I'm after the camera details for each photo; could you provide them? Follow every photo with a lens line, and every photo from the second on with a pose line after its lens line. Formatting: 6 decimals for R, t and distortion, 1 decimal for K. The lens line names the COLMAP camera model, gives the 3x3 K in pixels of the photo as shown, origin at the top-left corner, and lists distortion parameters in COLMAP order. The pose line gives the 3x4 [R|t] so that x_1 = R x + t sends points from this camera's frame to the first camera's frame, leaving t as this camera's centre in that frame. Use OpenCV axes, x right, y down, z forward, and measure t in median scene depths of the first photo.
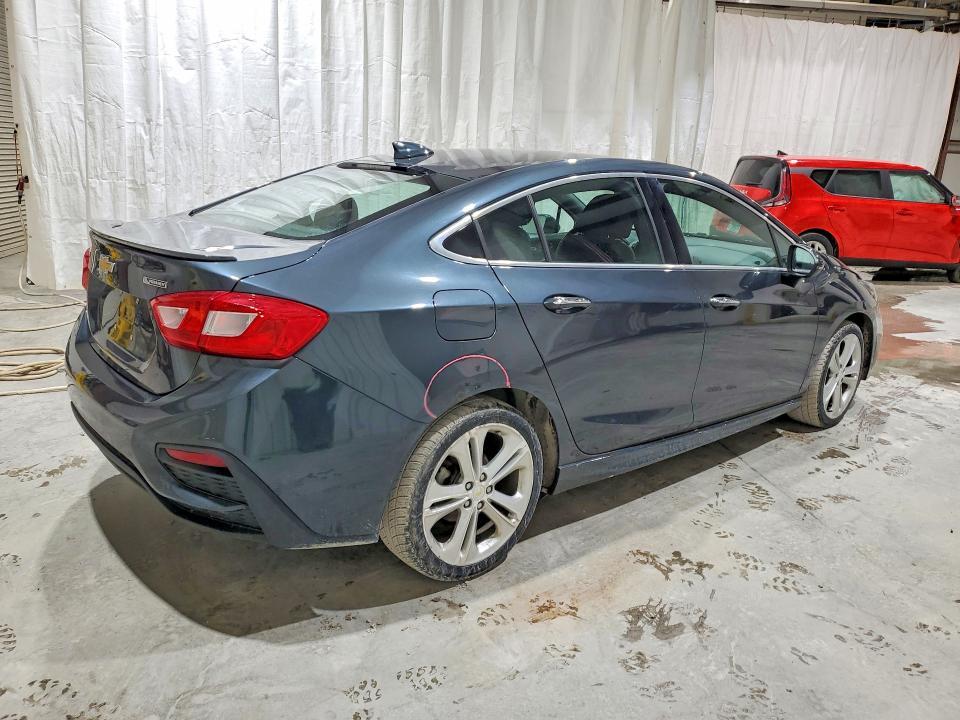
lens RADIAL K [[726.4, 0, 480.0], [0, 726.4, 360.0], [0, 0, 1]] dist [-0.022624, -0.000346]
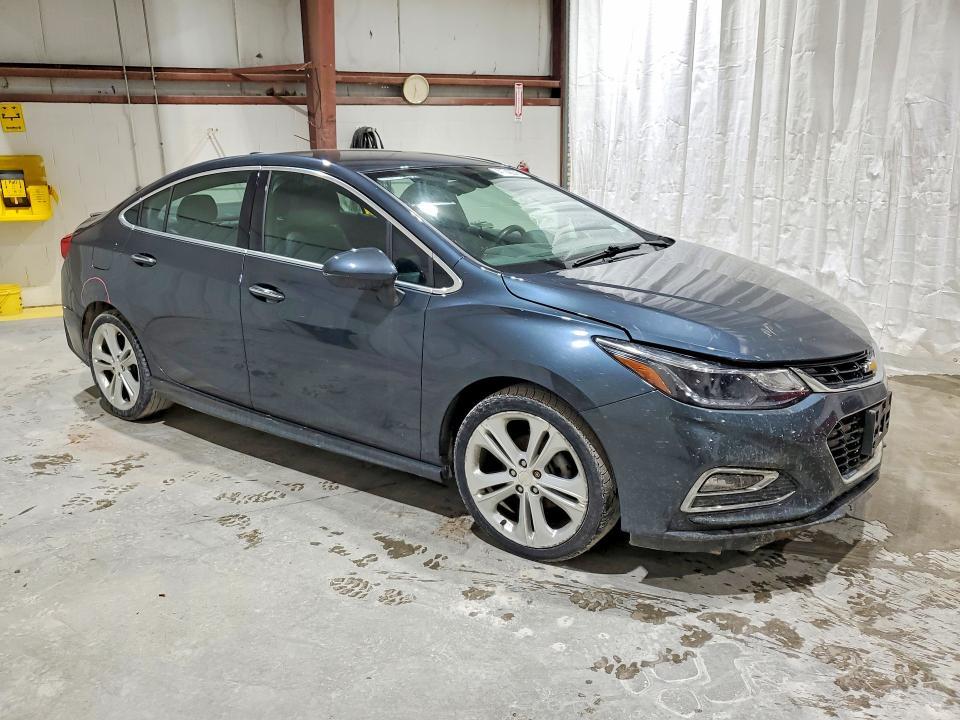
lens RADIAL K [[742.1, 0, 480.0], [0, 742.1, 360.0], [0, 0, 1]] dist [0.000422, 0.009058]
pose [[0.238440, 0.197953, -0.950769, 0.707789], [-0.225051, 0.963619, 0.144188, -0.104092], [0.944721, 0.179591, 0.274315, 0.509966]]
